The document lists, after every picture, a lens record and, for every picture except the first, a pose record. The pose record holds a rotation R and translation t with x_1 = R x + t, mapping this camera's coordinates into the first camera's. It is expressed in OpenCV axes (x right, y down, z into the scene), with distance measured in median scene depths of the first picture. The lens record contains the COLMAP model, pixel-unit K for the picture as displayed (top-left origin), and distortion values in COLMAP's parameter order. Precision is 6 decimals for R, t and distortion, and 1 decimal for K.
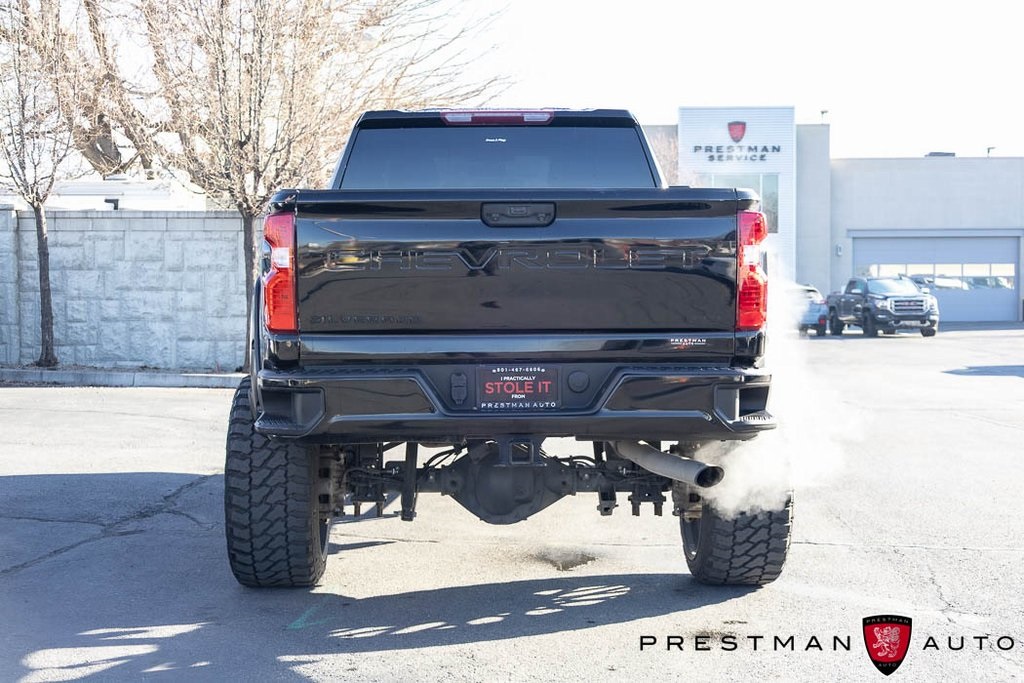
lens RADIAL K [[1519.2, 0, 512.0], [0, 1519.2, 341.5], [0, 0, 1]] dist [0.011741, 0.010807]
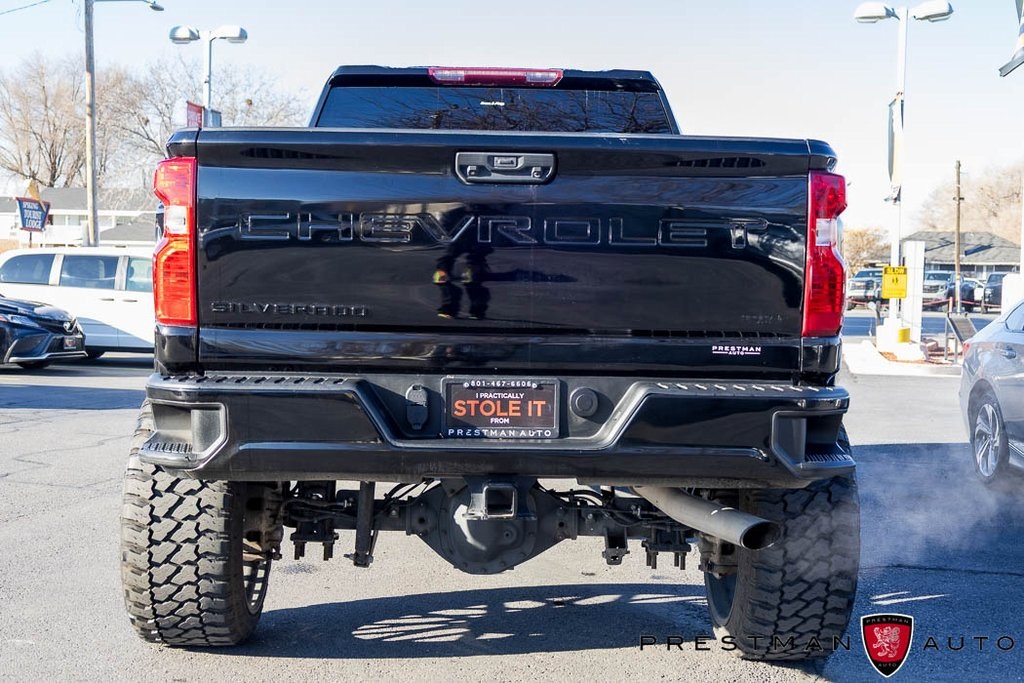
lens RADIAL K [[1289.8, 0, 512.0], [0, 1289.8, 341.5], [0, 0, 1]] dist [-0.007158, 0.047389]
pose [[0.999601, 0.026134, -0.010738, 0.013186], [-0.026111, 0.999657, 0.002249, -0.002391], [0.010793, -0.001967, 0.999940, 0.331507]]
